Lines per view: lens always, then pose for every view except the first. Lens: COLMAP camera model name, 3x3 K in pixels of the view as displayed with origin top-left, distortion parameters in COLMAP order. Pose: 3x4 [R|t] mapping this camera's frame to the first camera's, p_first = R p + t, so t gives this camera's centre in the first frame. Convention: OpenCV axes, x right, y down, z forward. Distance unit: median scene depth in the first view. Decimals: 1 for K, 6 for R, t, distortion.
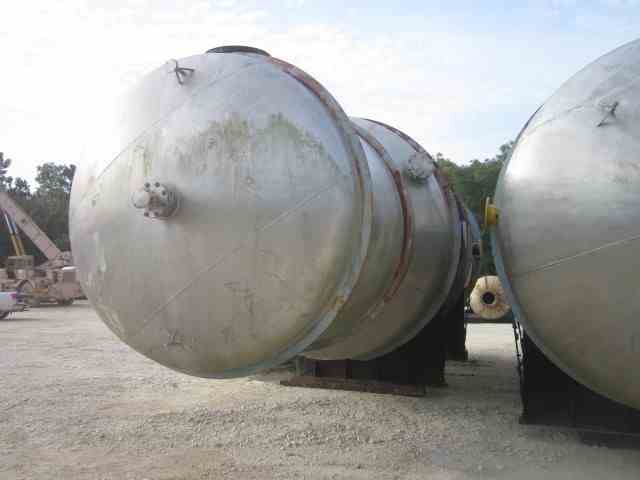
lens RADIAL K [[540.8, 0, 320.0], [0, 540.8, 240.0], [0, 0, 1]] dist [0.015662, -0.001064]
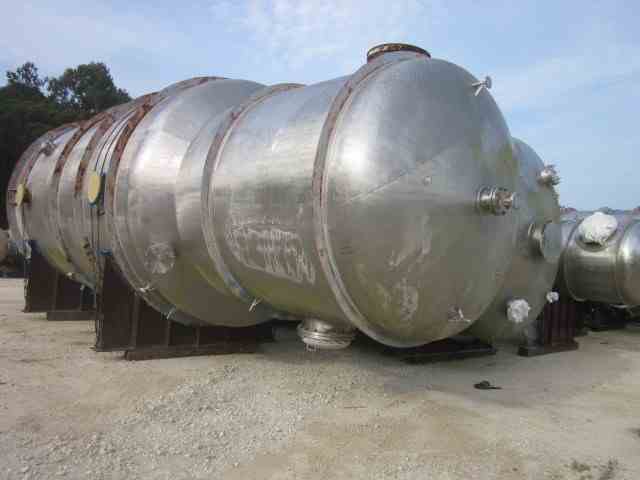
lens RADIAL K [[541.1, 0, 320.9], [0, 541.1, 229.8], [0, 0, 1]] dist [0.063902, 0.000697]
pose [[0.424571, 0.076605, 0.902148, -1.390734], [-0.152228, 0.988269, -0.012276, 0.056235], [-0.892505, -0.132120, 0.431252, 0.740113]]
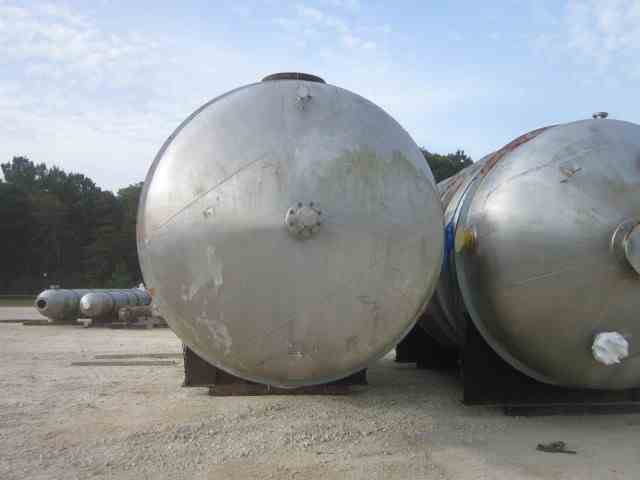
lens RADIAL K [[540.8, 0, 320.0], [0, 540.8, 240.0], [0, 0, 1]] dist [0.015662, -0.001064]
pose [[0.892907, 0.041212, 0.448351, -0.676559], [-0.034488, 0.999137, -0.023157, -0.007142], [-0.448918, 0.005214, 0.893558, 0.033938]]
